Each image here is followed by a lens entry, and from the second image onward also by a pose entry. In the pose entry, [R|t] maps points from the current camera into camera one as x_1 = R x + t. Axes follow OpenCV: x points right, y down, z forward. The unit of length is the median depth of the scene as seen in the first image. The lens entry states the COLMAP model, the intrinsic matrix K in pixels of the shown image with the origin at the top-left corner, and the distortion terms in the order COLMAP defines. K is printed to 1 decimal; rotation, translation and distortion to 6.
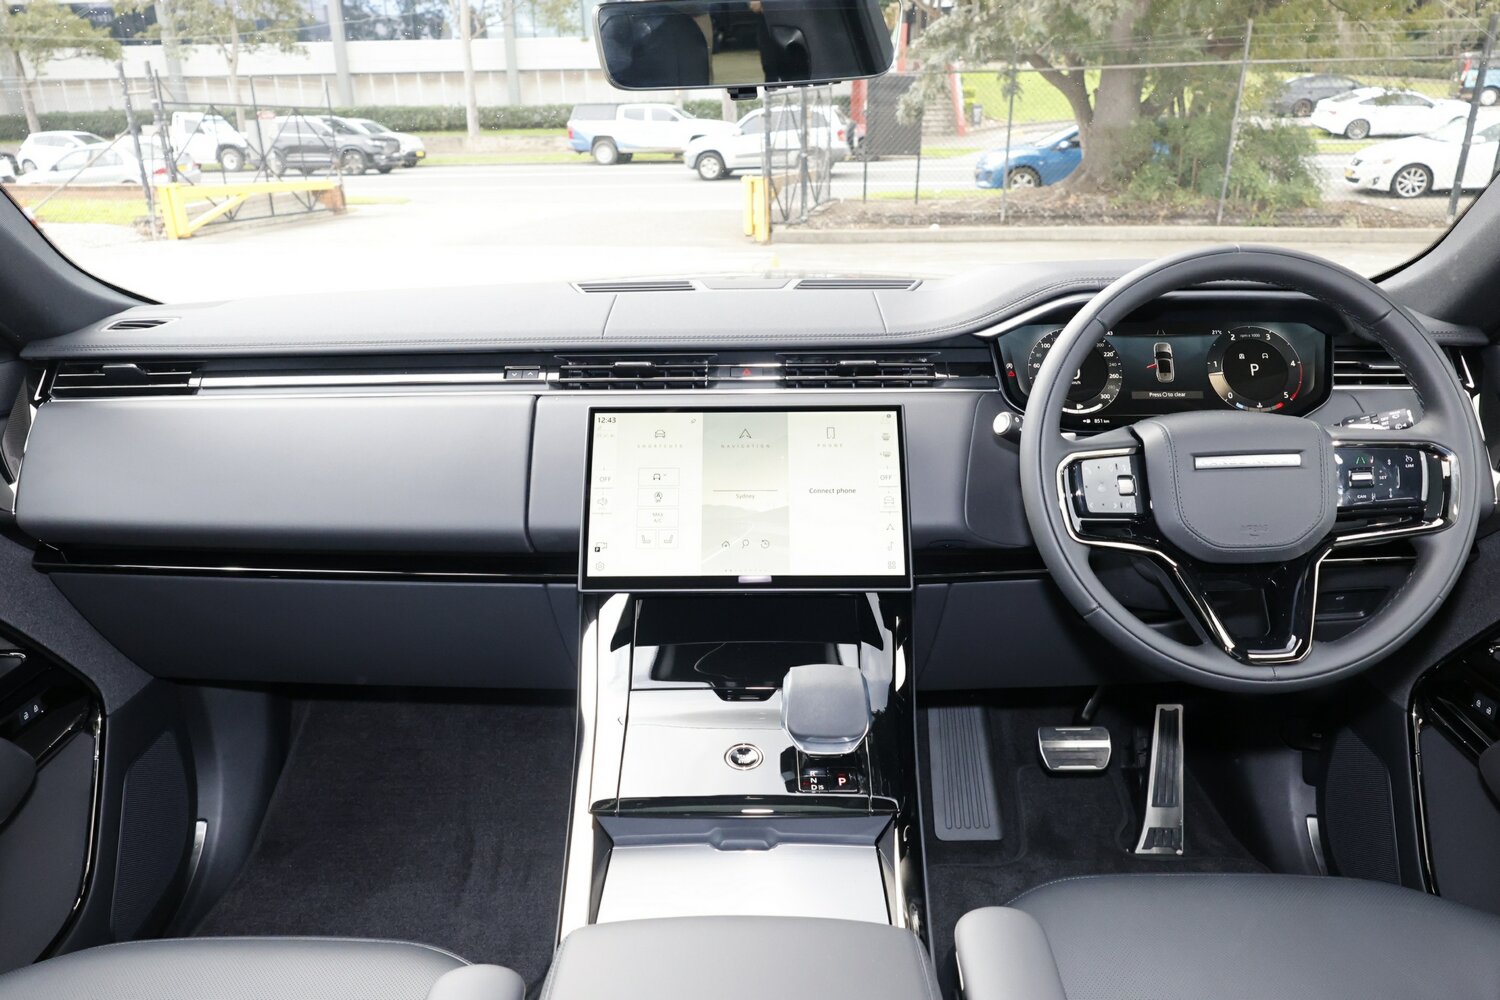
lens RADIAL K [[1012.1, 0, 750.5], [0, 1012.1, 494.1], [0, 0, 1]] dist [-0.000455, 0.000167]
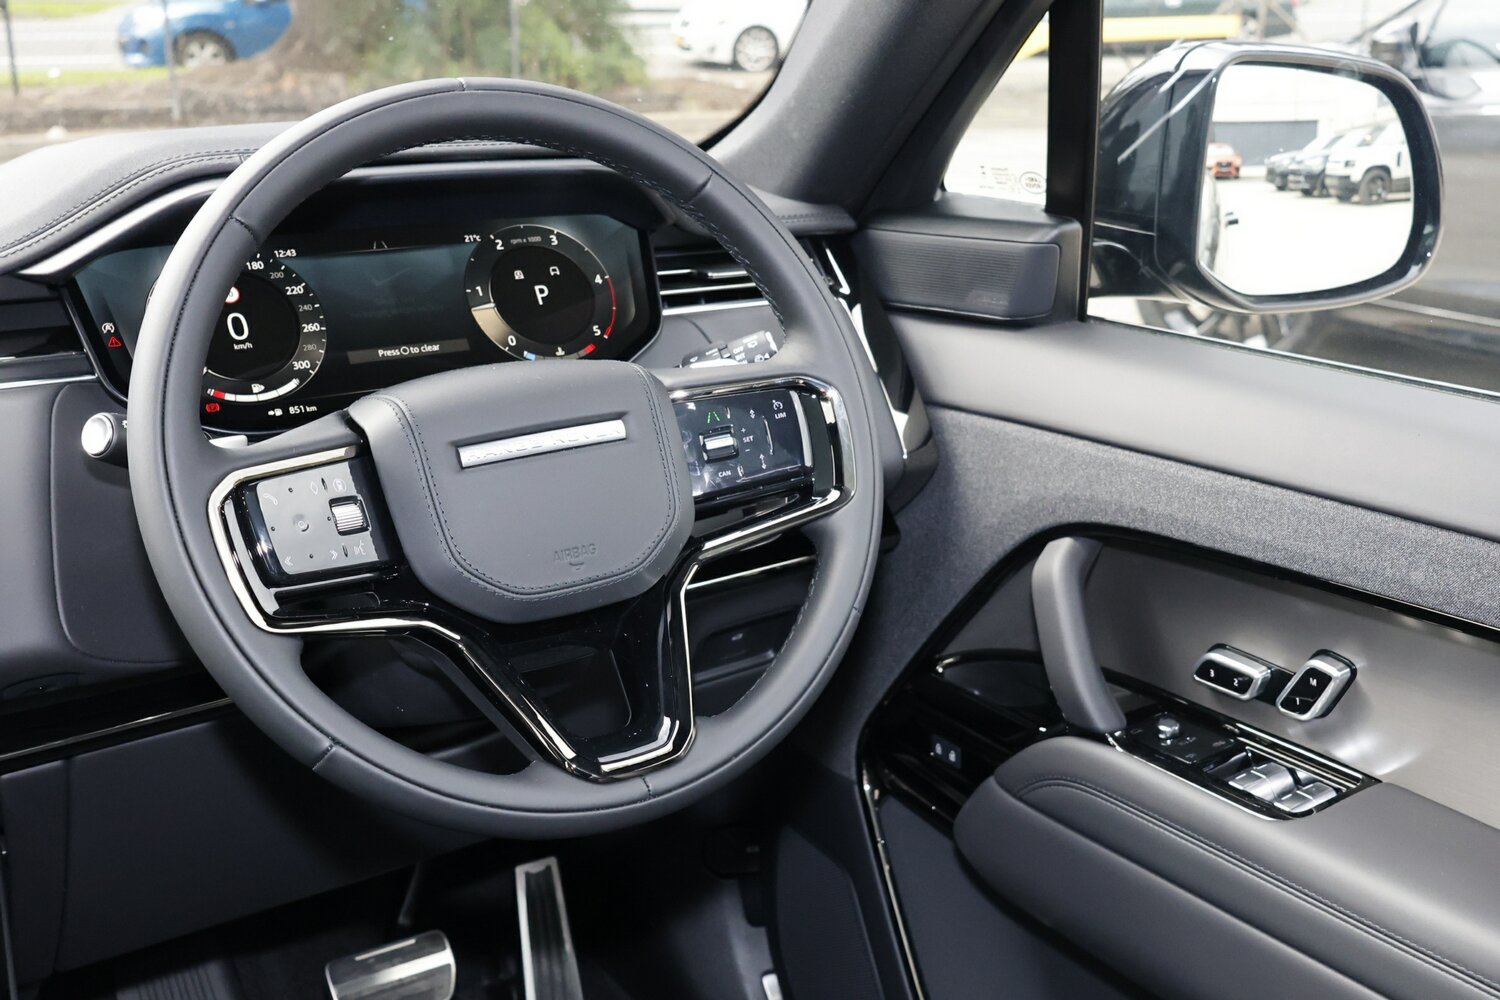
lens RADIAL K [[1386.9, 0, 750.0], [0, 1386.9, 500.0], [0, 0, 1]] dist [-0.000572, -0.002555]
pose [[0.870129, -0.151016, 0.469117, 0.200032], [0.173701, 0.984785, -0.005169, 0.024096], [-0.461199, 0.085984, 0.883121, 0.222117]]
